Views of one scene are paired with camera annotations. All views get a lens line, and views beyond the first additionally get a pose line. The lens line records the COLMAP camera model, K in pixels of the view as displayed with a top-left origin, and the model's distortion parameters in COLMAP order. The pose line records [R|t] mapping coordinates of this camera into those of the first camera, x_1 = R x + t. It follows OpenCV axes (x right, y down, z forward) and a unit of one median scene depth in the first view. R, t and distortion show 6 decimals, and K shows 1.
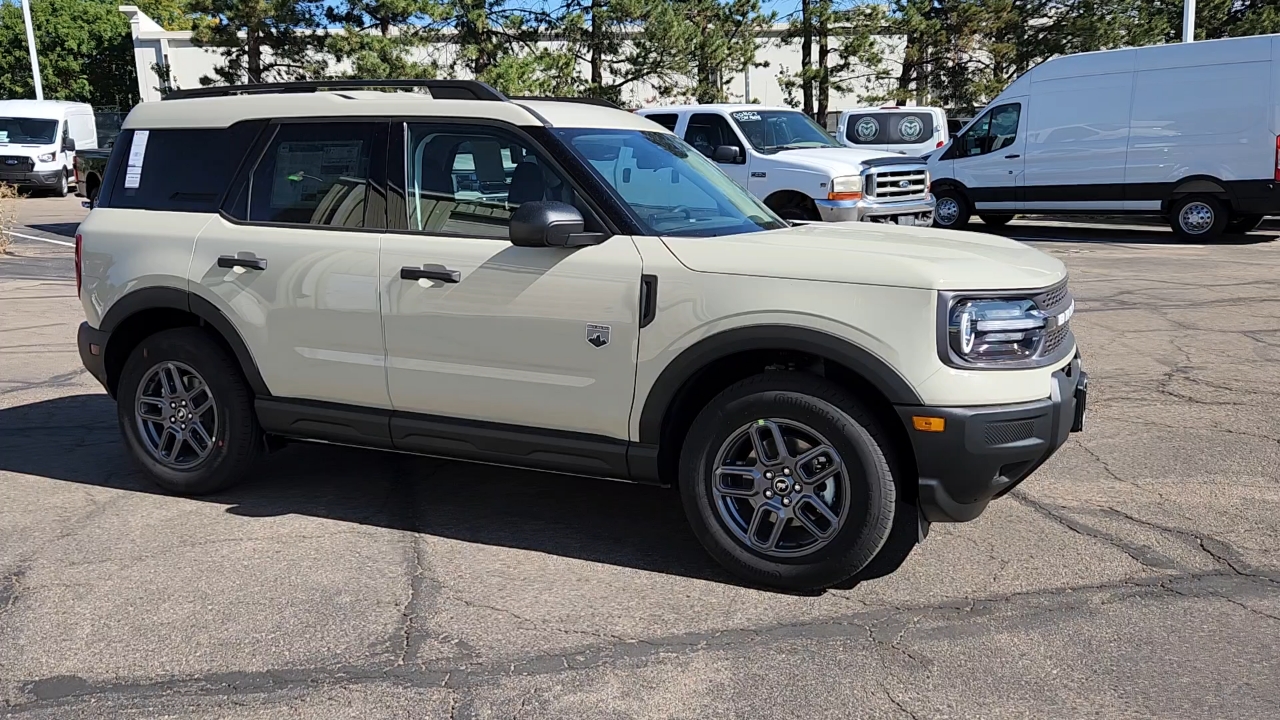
lens RADIAL K [[1095.9, 0, 635.4], [0, 1095.9, 360.2], [0, 0, 1]] dist [0.025552, -0.004687]
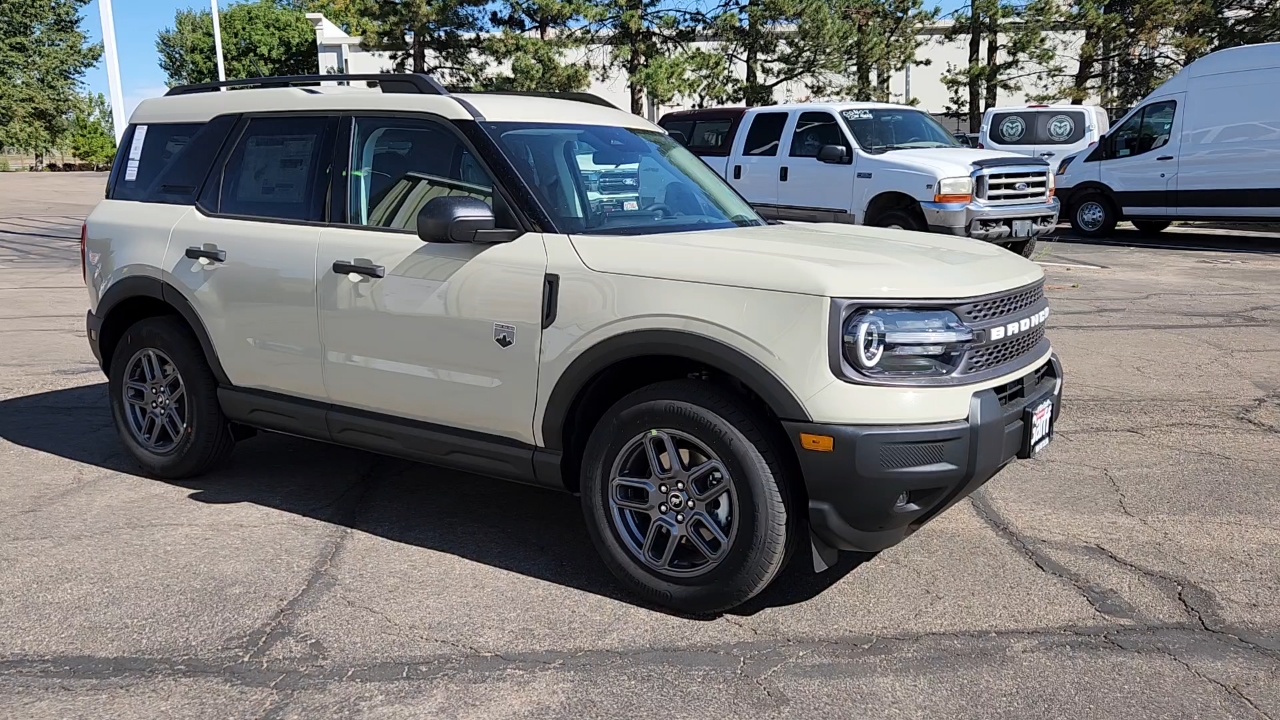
lens RADIAL K [[1095.9, 0, 635.4], [0, 1095.9, 360.2], [0, 0, 1]] dist [0.025552, -0.004687]
pose [[0.987244, 0.034192, -0.155498, 0.080460], [-0.034342, 0.999409, 0.001723, -0.002233], [0.155465, 0.003640, 0.987835, 0.021344]]
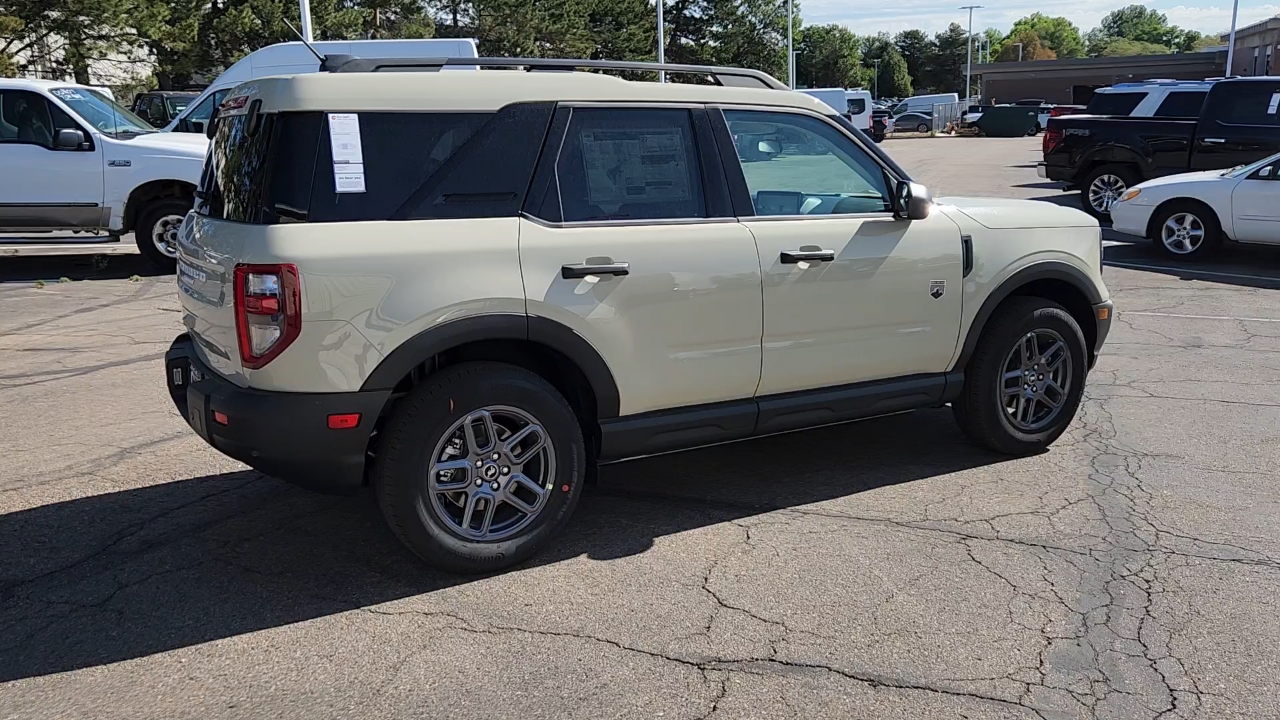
lens RADIAL K [[1078.5, 0, 626.3], [0, 1078.5, 357.8], [0, 0, 1]] dist [0.023341, -0.006487]
pose [[0.592960, -0.165999, 0.787936, -0.414092], [0.154119, 0.983826, 0.091286, -0.038241], [-0.790345, 0.067307, 0.608953, 0.190751]]
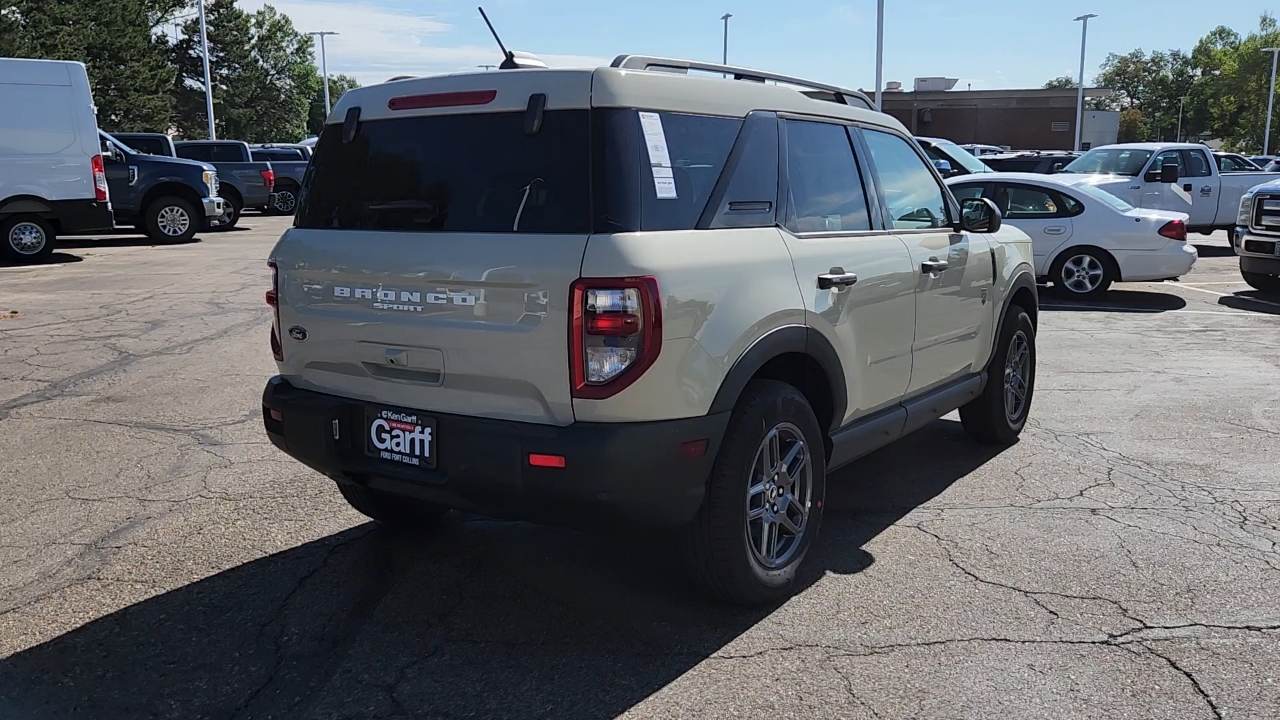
lens RADIAL K [[1078.5, 0, 626.3], [0, 1078.5, 357.8], [0, 0, 1]] dist [0.023341, -0.006487]
pose [[0.183299, -0.152918, 0.971091, -0.492482], [0.176002, 0.976972, 0.120622, -0.064715], [-0.967173, 0.148804, 0.205992, 0.402833]]
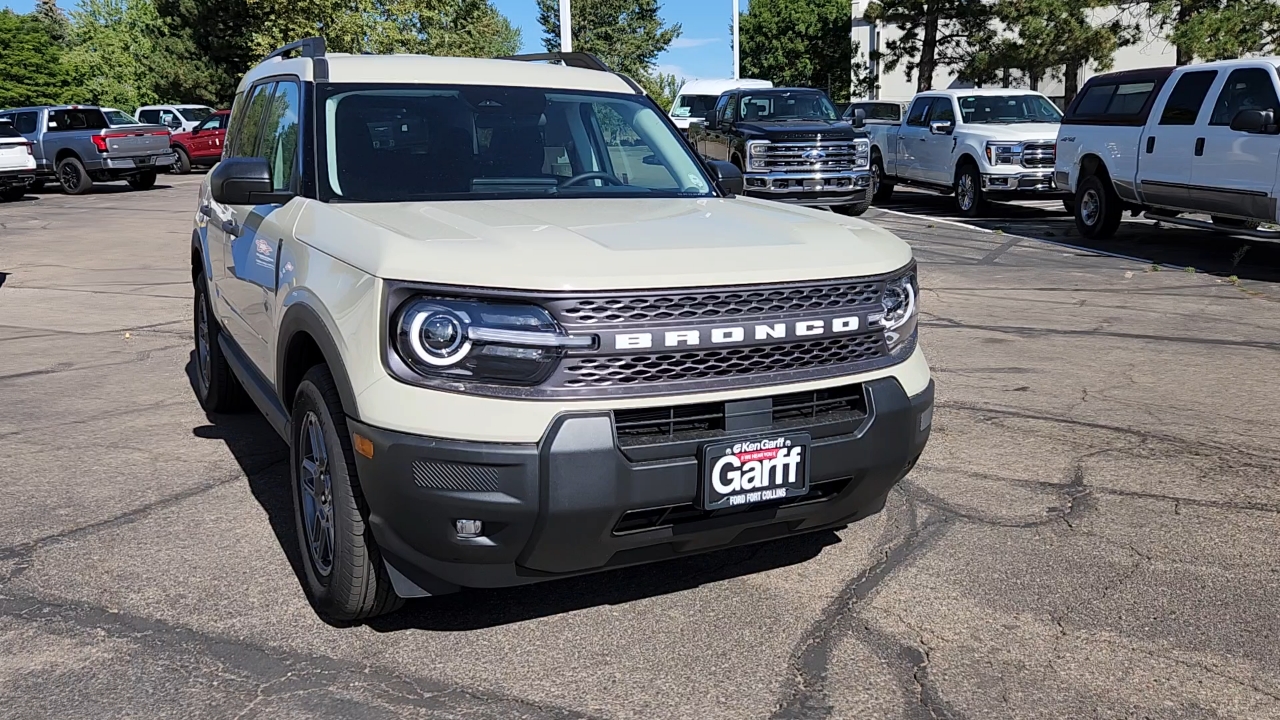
lens RADIAL K [[1099.3, 0, 635.8], [0, 1099.3, 357.0], [0, 0, 1]] dist [0.019153, 0.007336]
pose [[0.782620, 0.129162, -0.608953, 0.279821], [-0.117543, 0.991302, 0.059194, -0.023632], [0.611302, 0.025251, 0.790994, 0.153148]]
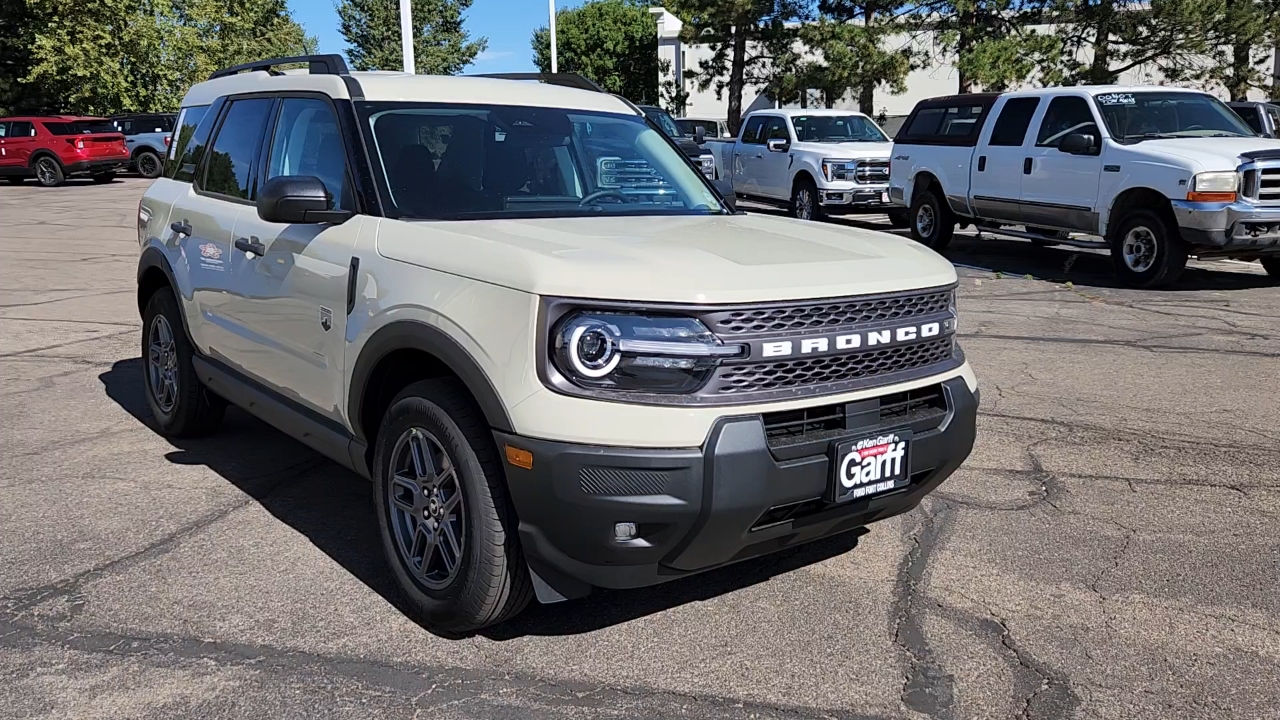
lens RADIAL K [[1095.9, 0, 635.4], [0, 1095.9, 360.2], [0, 0, 1]] dist [0.025552, -0.004687]
pose [[0.883504, 0.101622, -0.457268, 0.221714], [-0.098438, 0.994665, 0.030857, -0.014891], [0.457964, 0.017750, 0.888794, 0.097594]]
